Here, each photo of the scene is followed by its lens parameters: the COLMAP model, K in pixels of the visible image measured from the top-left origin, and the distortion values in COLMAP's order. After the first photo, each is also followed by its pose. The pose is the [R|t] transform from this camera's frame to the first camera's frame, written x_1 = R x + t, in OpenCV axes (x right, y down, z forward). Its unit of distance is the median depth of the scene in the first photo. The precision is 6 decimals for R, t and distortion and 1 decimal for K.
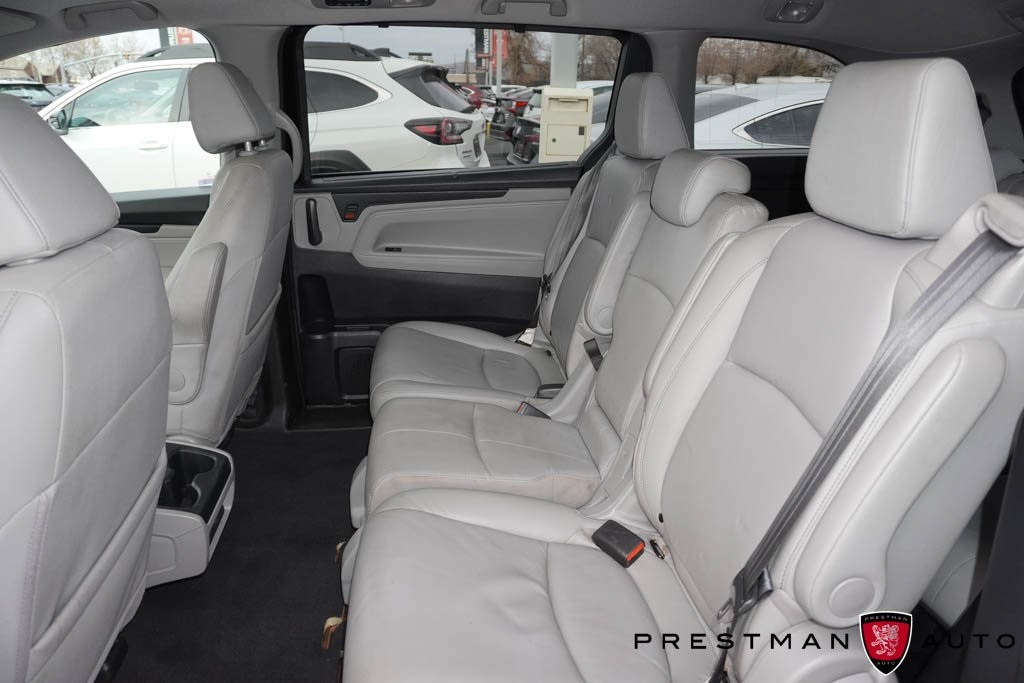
lens RADIAL K [[688.8, 0, 512.0], [0, 688.8, 341.5], [0, 0, 1]] dist [-0.048314, 0.038298]
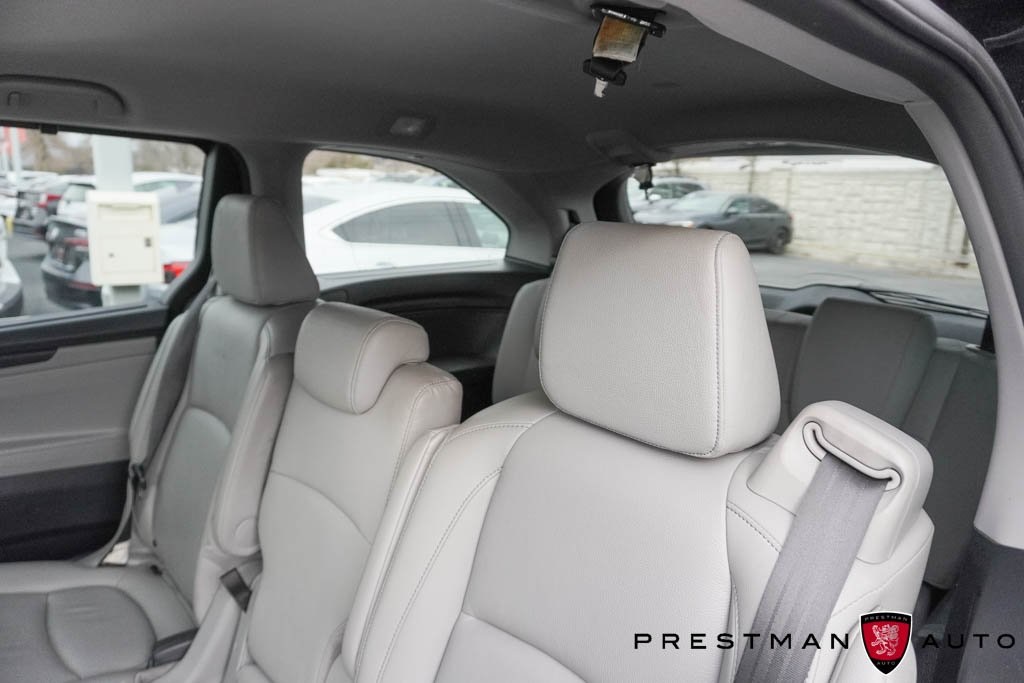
lens RADIAL K [[688.8, 0, 512.0], [0, 688.8, 341.5], [0, 0, 1]] dist [-0.048314, 0.038298]
pose [[0.826742, -0.110834, 0.551556, -0.002974], [0.176401, 0.982030, -0.067074, -0.101286], [-0.534211, 0.152748, 0.831437, 0.177842]]
